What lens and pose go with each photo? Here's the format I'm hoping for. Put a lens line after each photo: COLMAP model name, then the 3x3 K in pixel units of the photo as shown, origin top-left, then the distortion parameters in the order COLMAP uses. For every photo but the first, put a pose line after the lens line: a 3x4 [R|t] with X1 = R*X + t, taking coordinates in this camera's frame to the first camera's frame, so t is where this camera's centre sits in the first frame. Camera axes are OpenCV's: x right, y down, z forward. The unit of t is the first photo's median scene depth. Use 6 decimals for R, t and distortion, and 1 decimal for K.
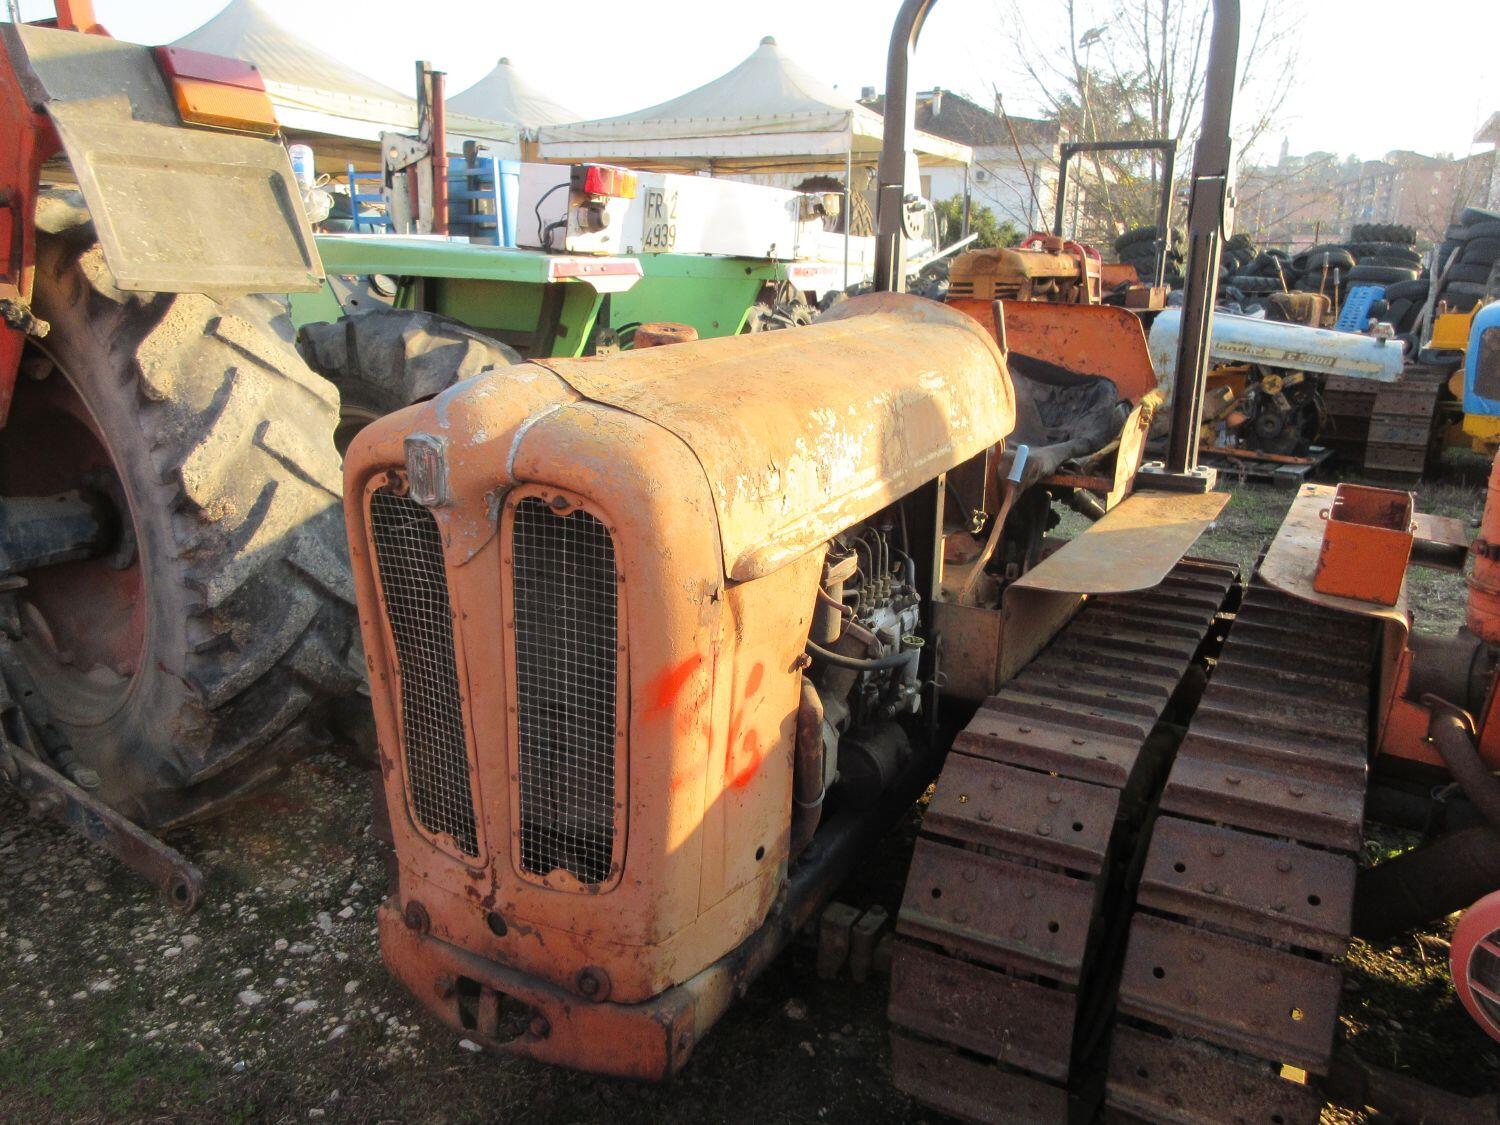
lens RADIAL K [[1135.5, 0, 747.4], [0, 1135.5, 557.1], [0, 0, 1]] dist [0.009556, 0.002847]
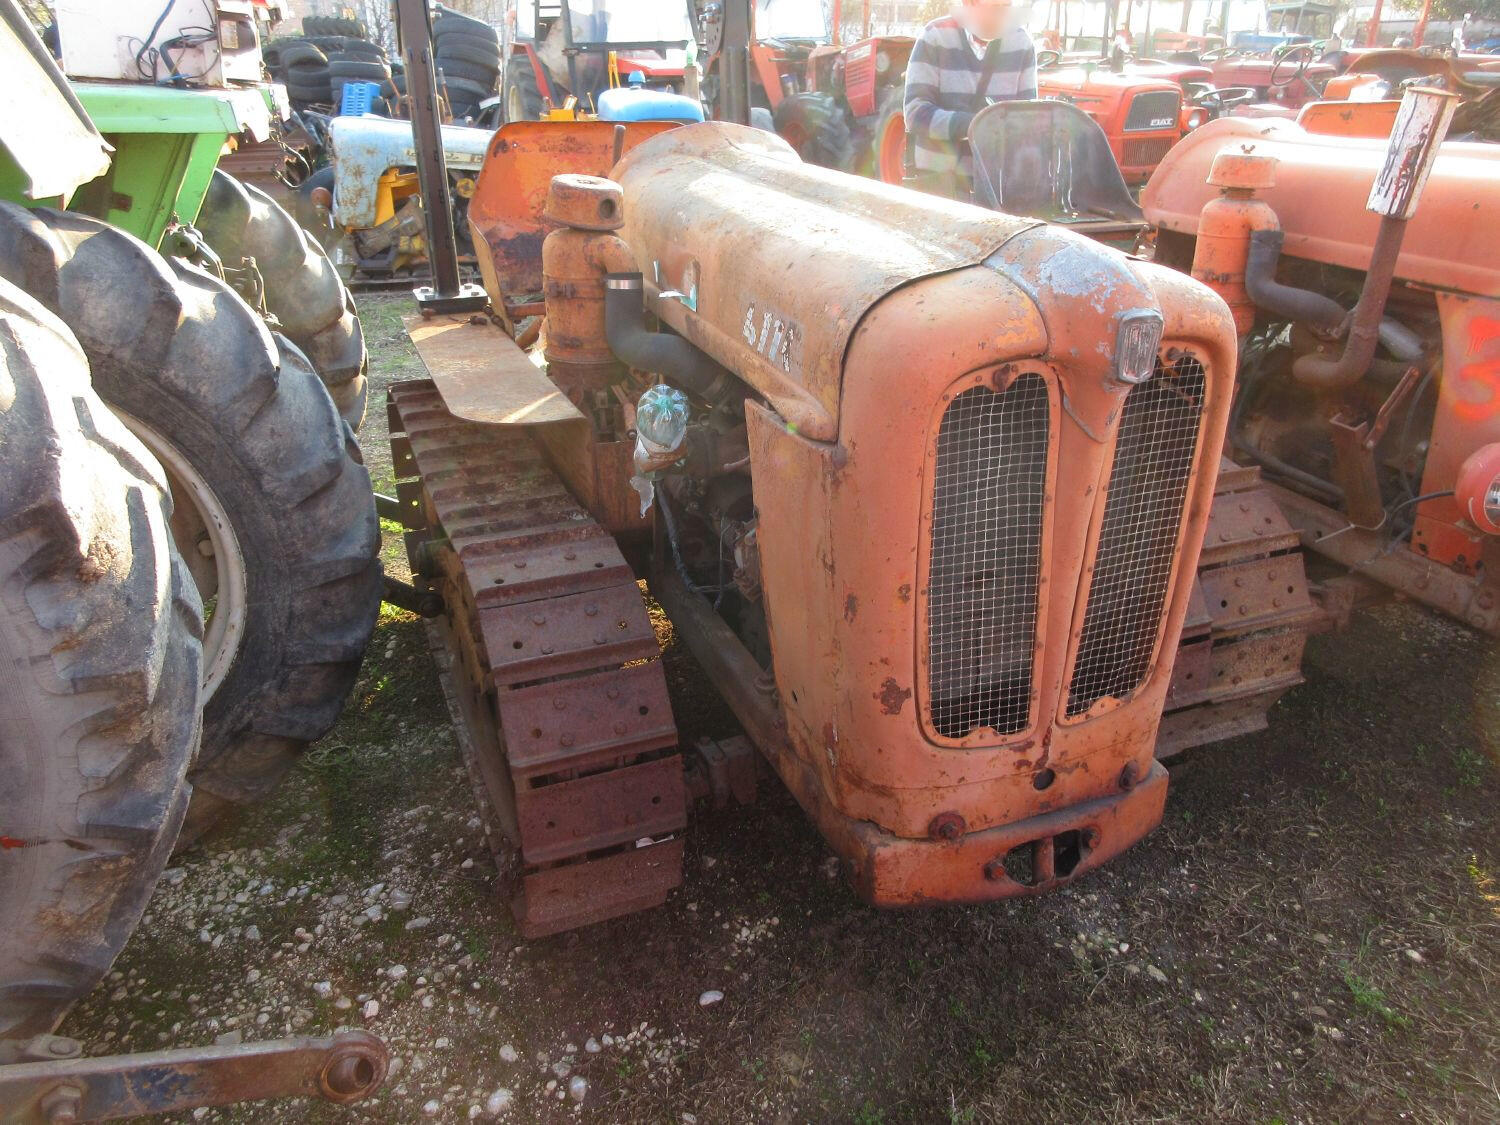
lens RADIAL K [[1135.5, 0, 746.7], [0, 1135.5, 564.4], [0, 0, 1]] dist [0.009556, 0.002847]
pose [[0.623668, -0.331123, 0.708093, -1.010323], [0.208016, 0.943490, 0.257986, -0.180088], [-0.753503, -0.013603, 0.657303, 0.496004]]
